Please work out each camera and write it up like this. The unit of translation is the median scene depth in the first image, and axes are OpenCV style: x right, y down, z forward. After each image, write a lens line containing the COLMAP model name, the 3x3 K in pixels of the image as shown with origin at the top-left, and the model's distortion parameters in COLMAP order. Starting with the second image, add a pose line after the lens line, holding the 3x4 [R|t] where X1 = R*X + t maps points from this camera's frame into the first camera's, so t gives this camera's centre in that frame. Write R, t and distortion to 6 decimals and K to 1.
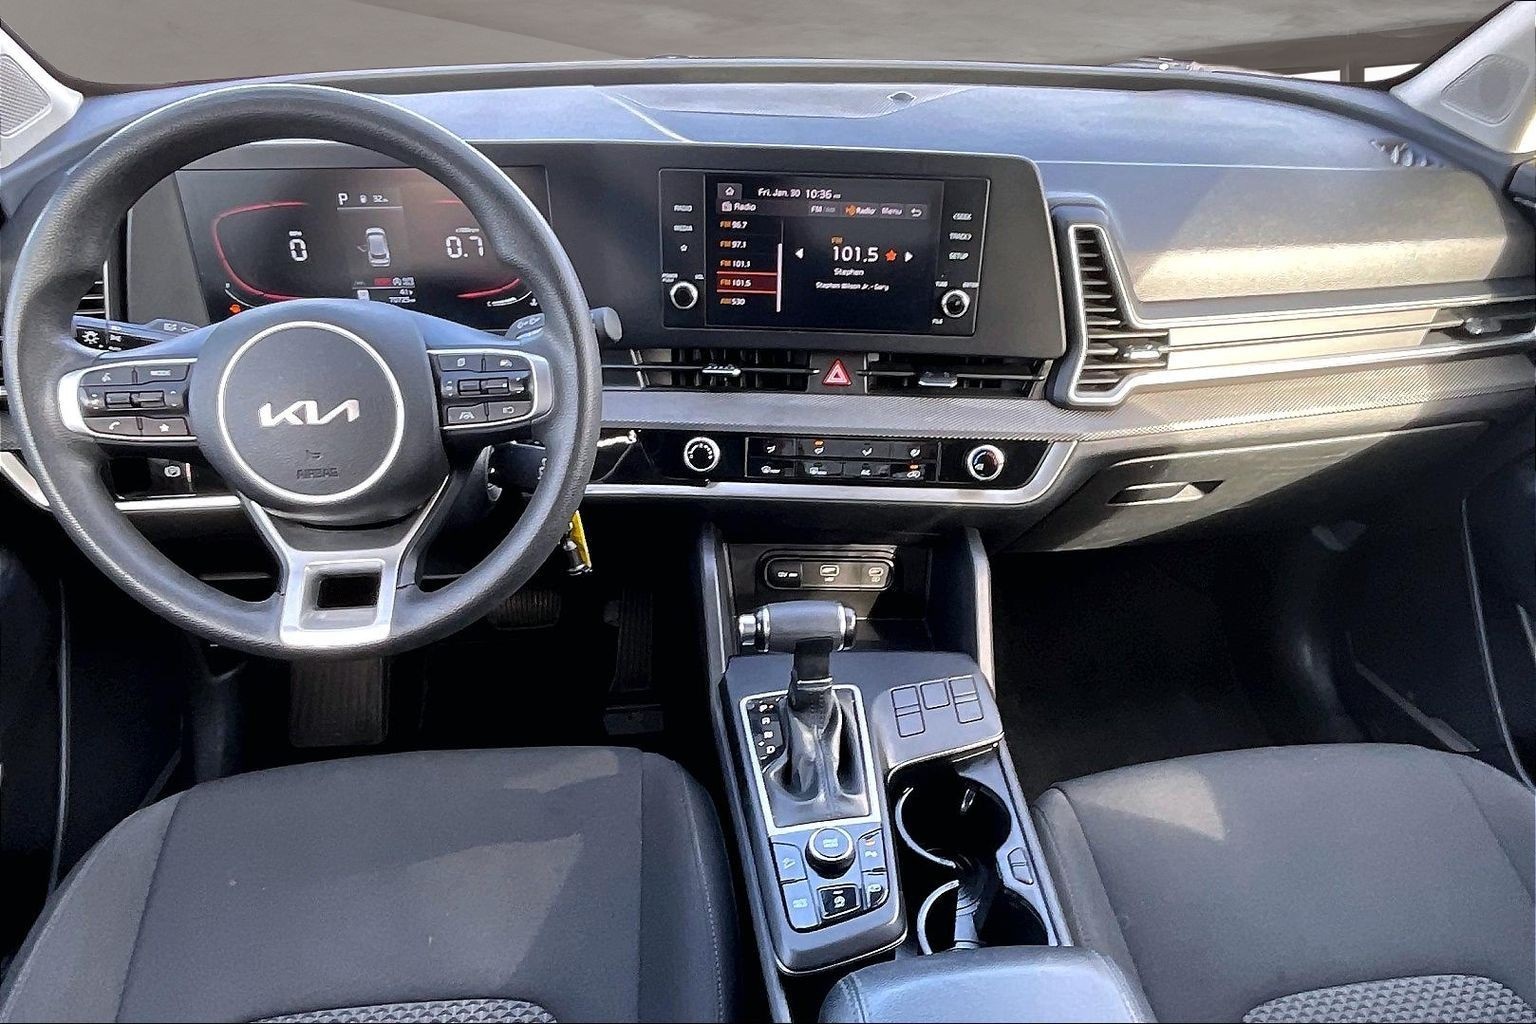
lens RADIAL K [[992.9, 0, 793.5], [0, 992.9, 616.3], [0, 0, 1]] dist [-0.007252, -0.004015]
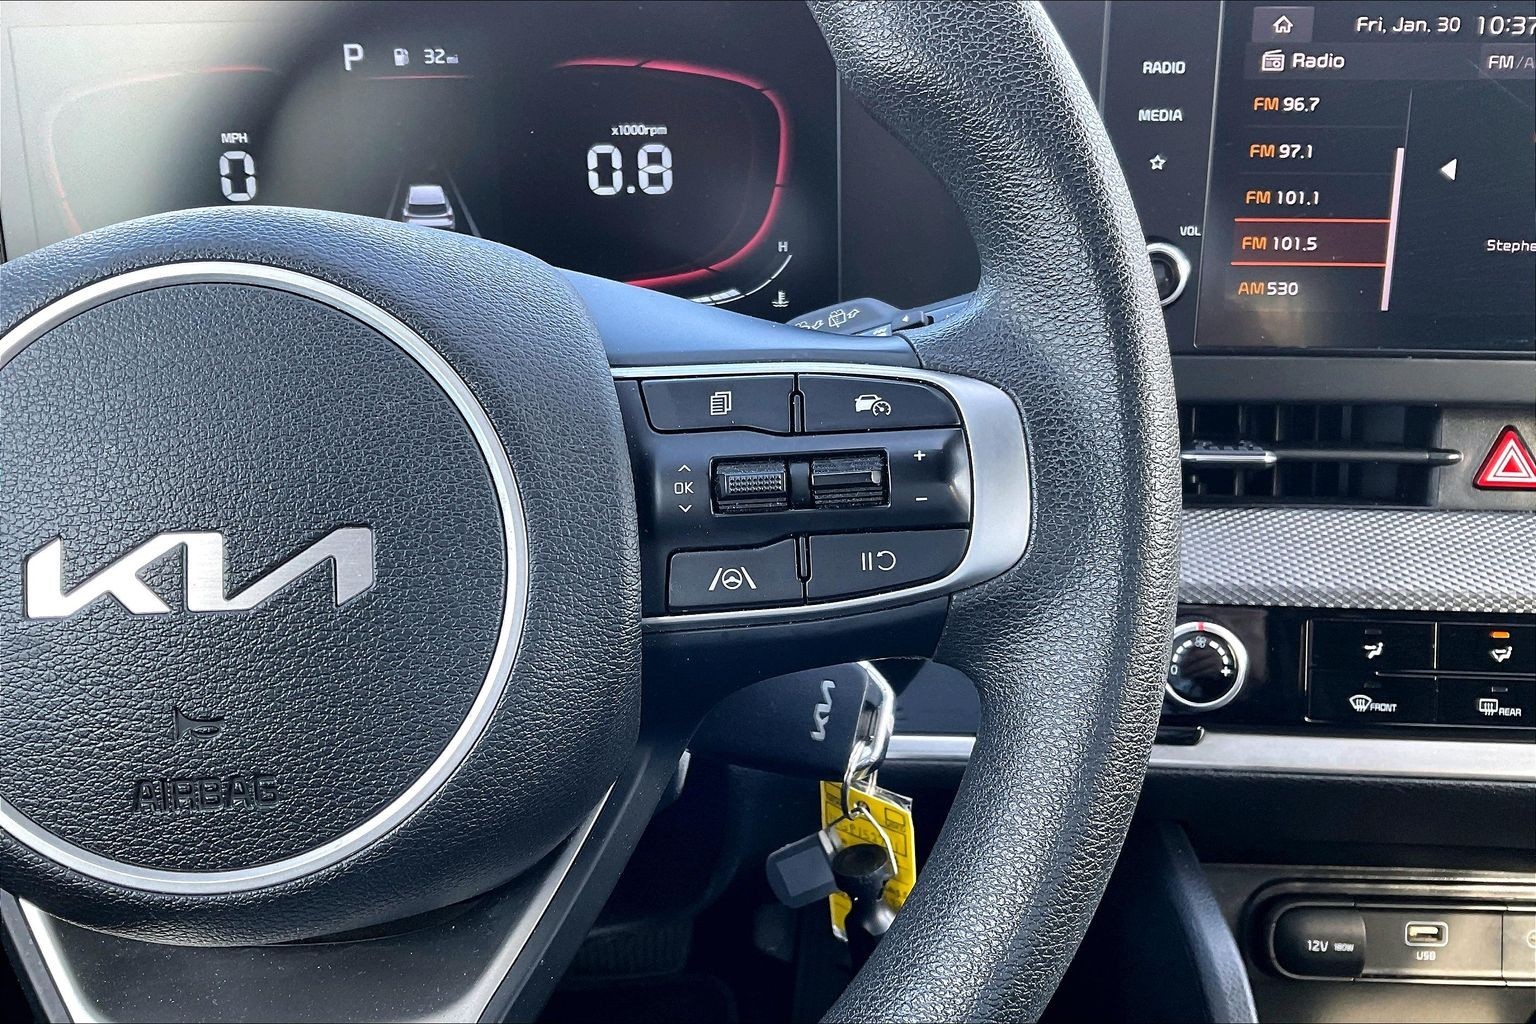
lens RADIAL K [[1283.6, 0, 768.0], [0, 1283.6, 512.0], [0, 0, 1]] dist [0.077468, -0.150941]
pose [[0.997619, -0.004133, -0.068846, -0.231027], [-0.011522, 0.974188, -0.225445, -0.107690], [0.068000, 0.225701, 0.971820, 0.496069]]
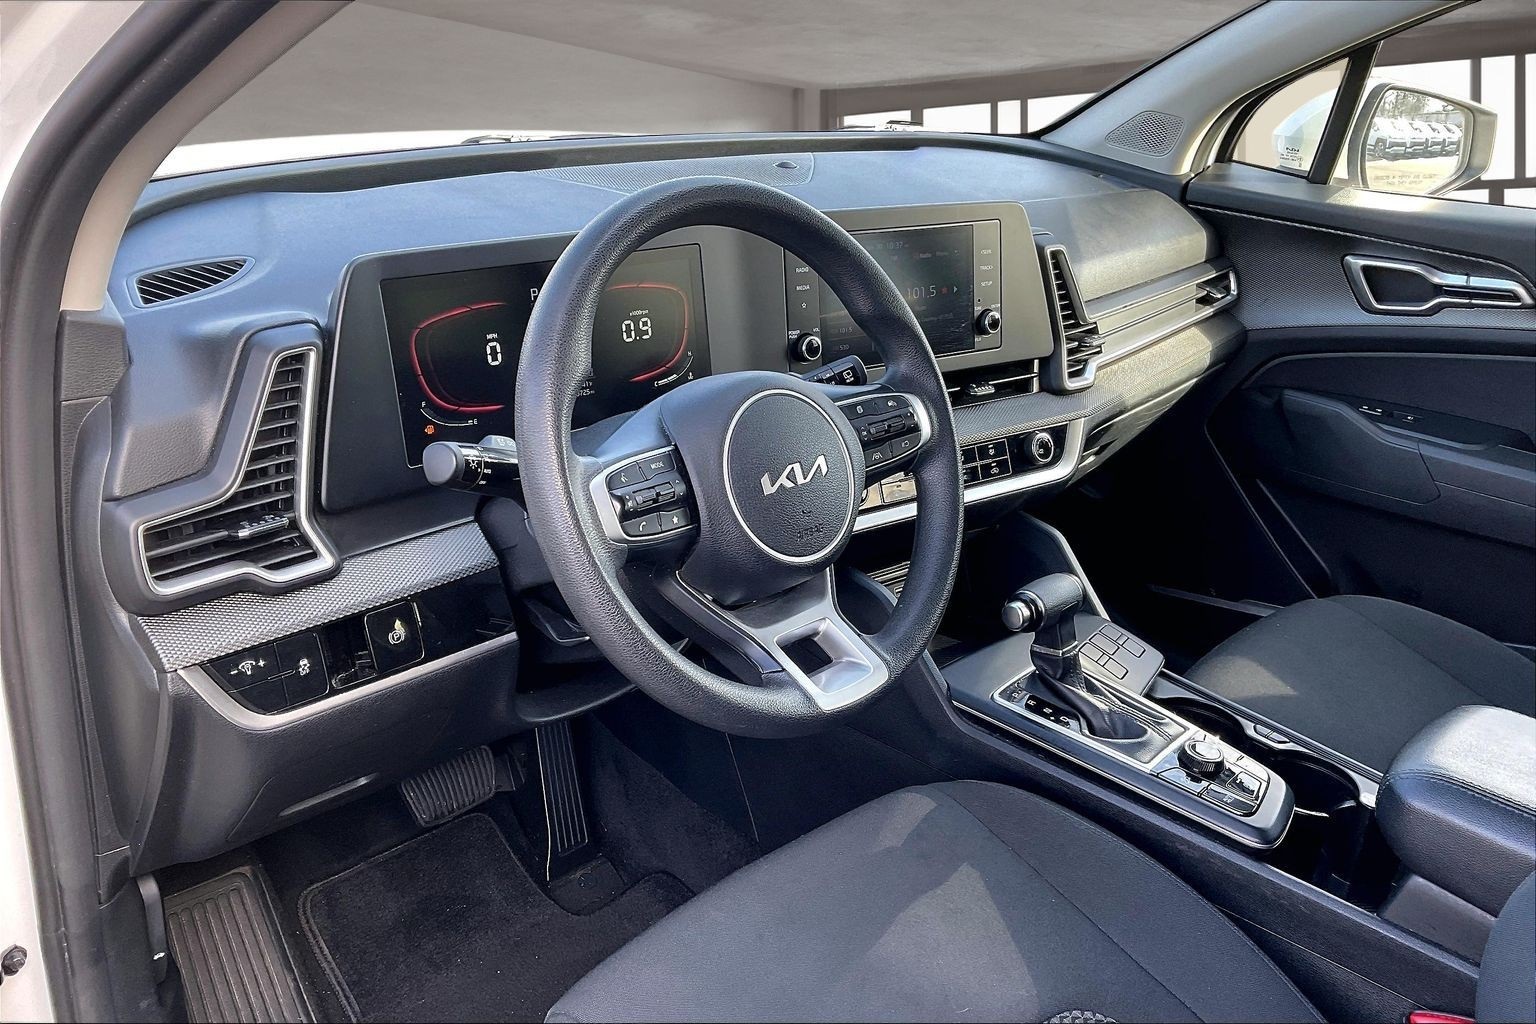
lens RADIAL K [[1274.7, 0, 773.4], [0, 1274.7, 509.1], [0, 0, 1]] dist [0.117992, -0.244417]
pose [[0.783135, -0.209542, 0.585484, -0.967328], [0.332392, 0.936783, -0.109333, -0.028474], [-0.525561, 0.280233, 0.803278, -0.018463]]
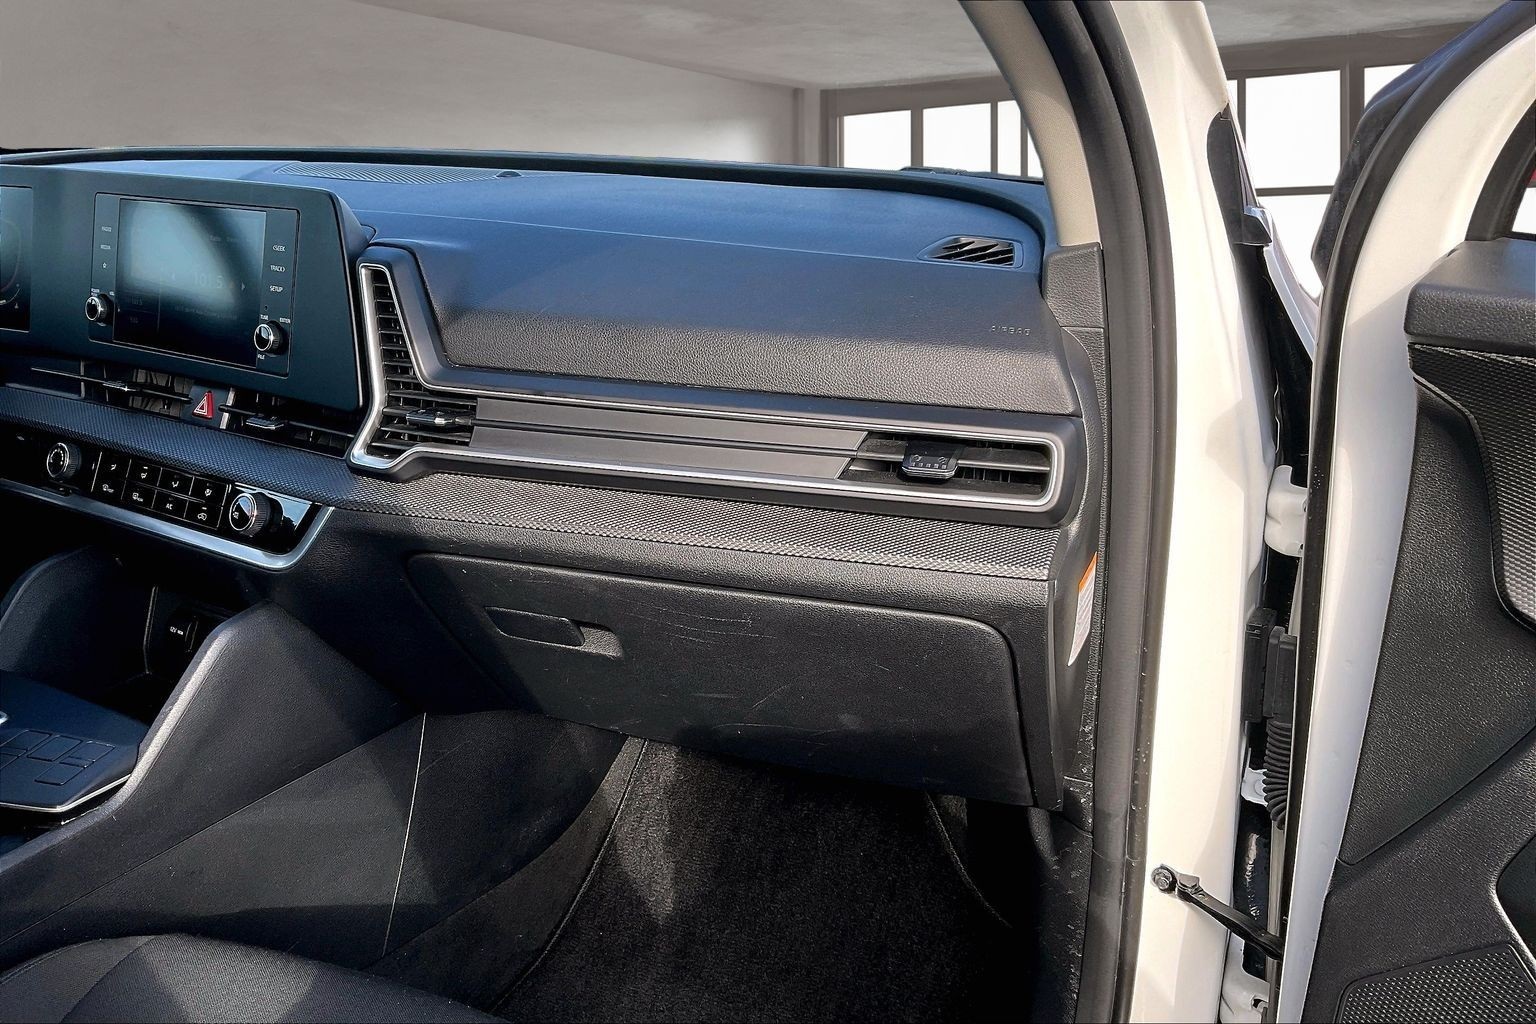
lens RADIAL K [[1236.7, 0, 768.0], [0, 1236.7, 512.0], [0, 0, 1]] dist [0.099659, -0.196006]
pose [[0.855043, 0.152872, -0.495512, 1.137278], [-0.309395, 0.917236, -0.250905, -0.024551], [0.416144, 0.367843, 0.831574, 0.298188]]
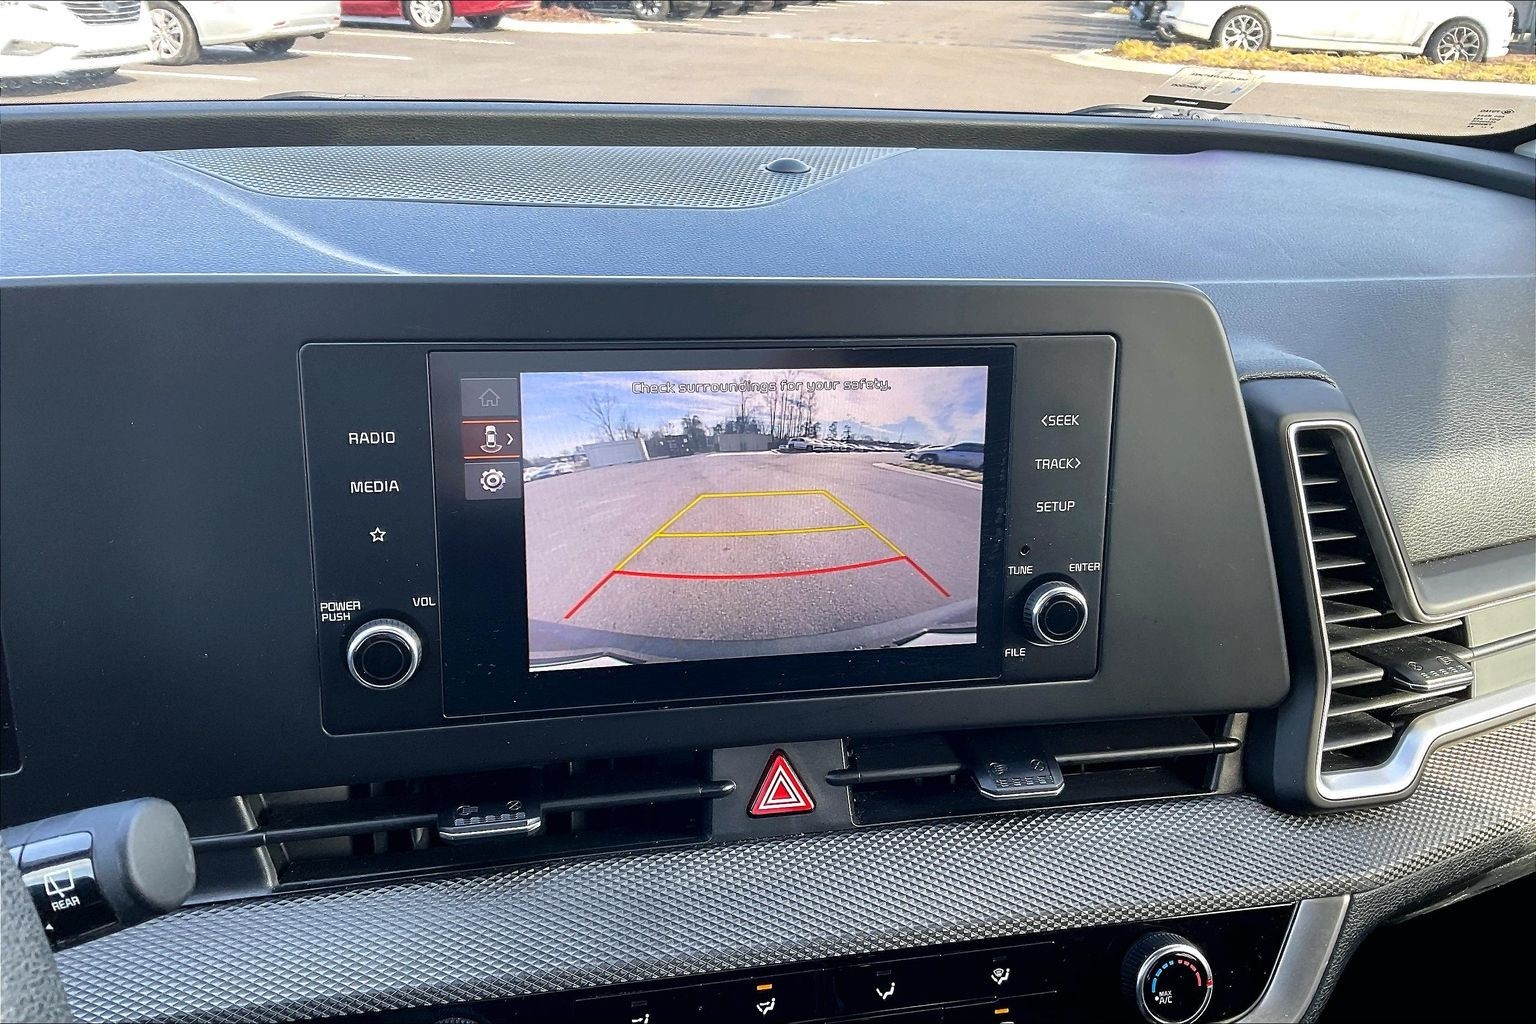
lens RADIAL K [[1274.7, 0, 773.4], [0, 1274.7, 509.1], [0, 0, 1]] dist [0.117992, -0.244417]
pose [[0.971683, -0.068452, 0.226154, -0.073639], [0.118624, 0.969081, -0.216358, -0.253347], [-0.204352, 0.237059, 0.949760, 0.495538]]
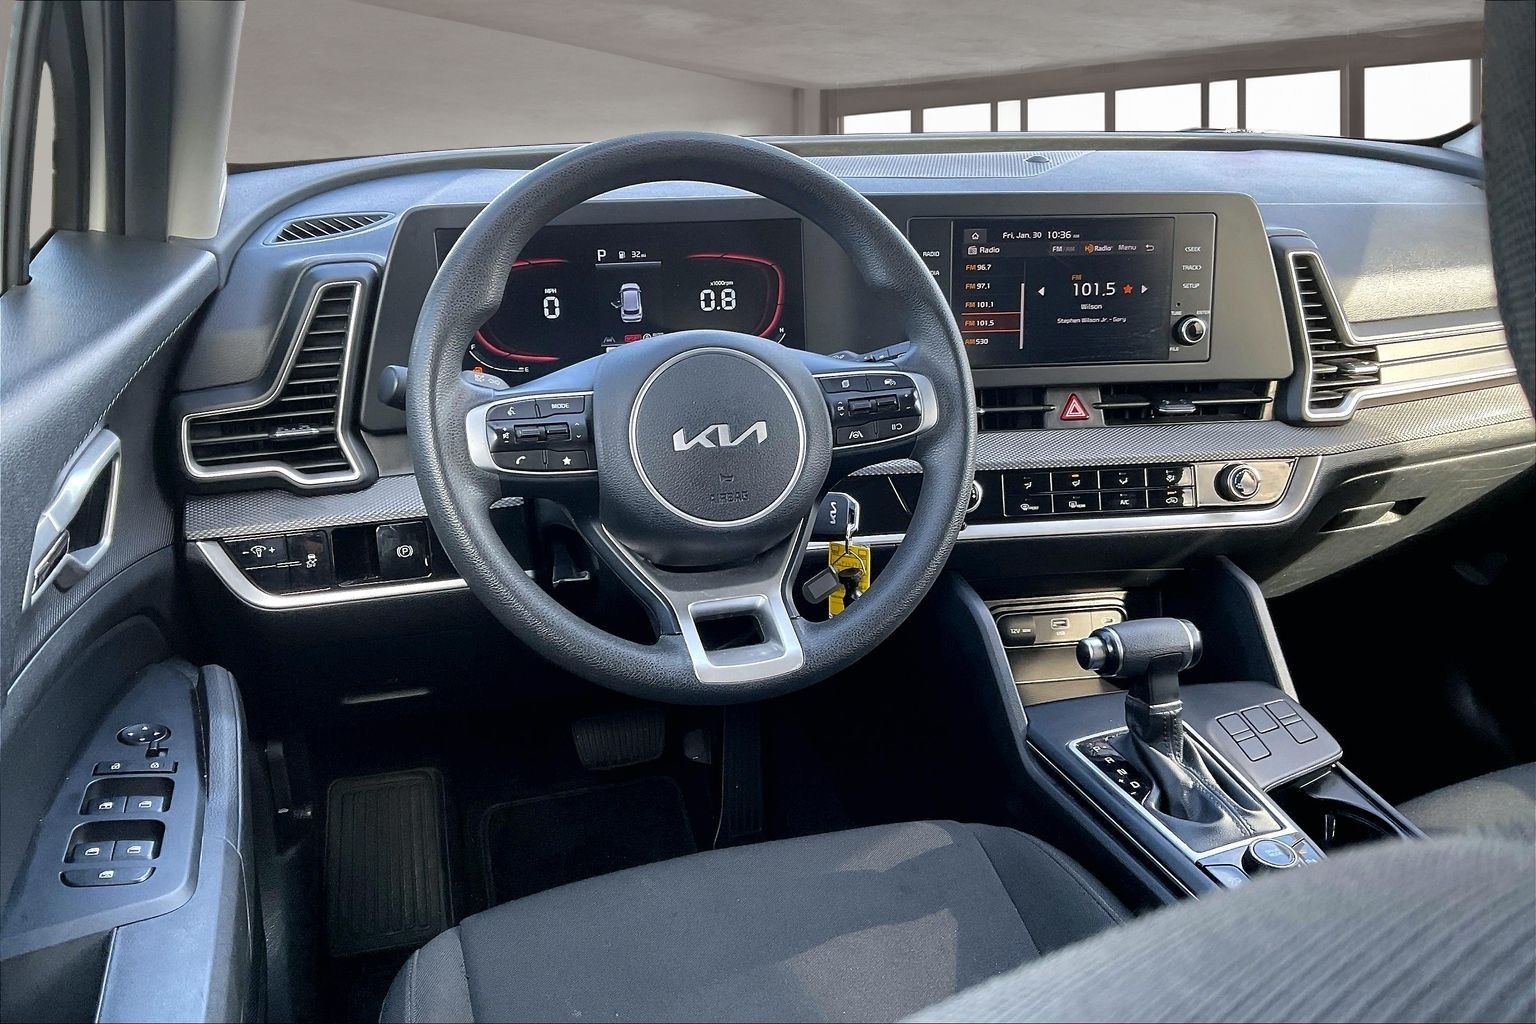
lens RADIAL K [[1272.3, 0, 763.7], [0, 1272.3, 508.3], [0, 0, 1]] dist [0.115973, -0.228691]
pose [[0.981080, -0.072846, 0.179373, -0.512932], [0.117344, 0.960673, -0.251671, 0.137703], [-0.153986, 0.267958, 0.951045, -0.132492]]
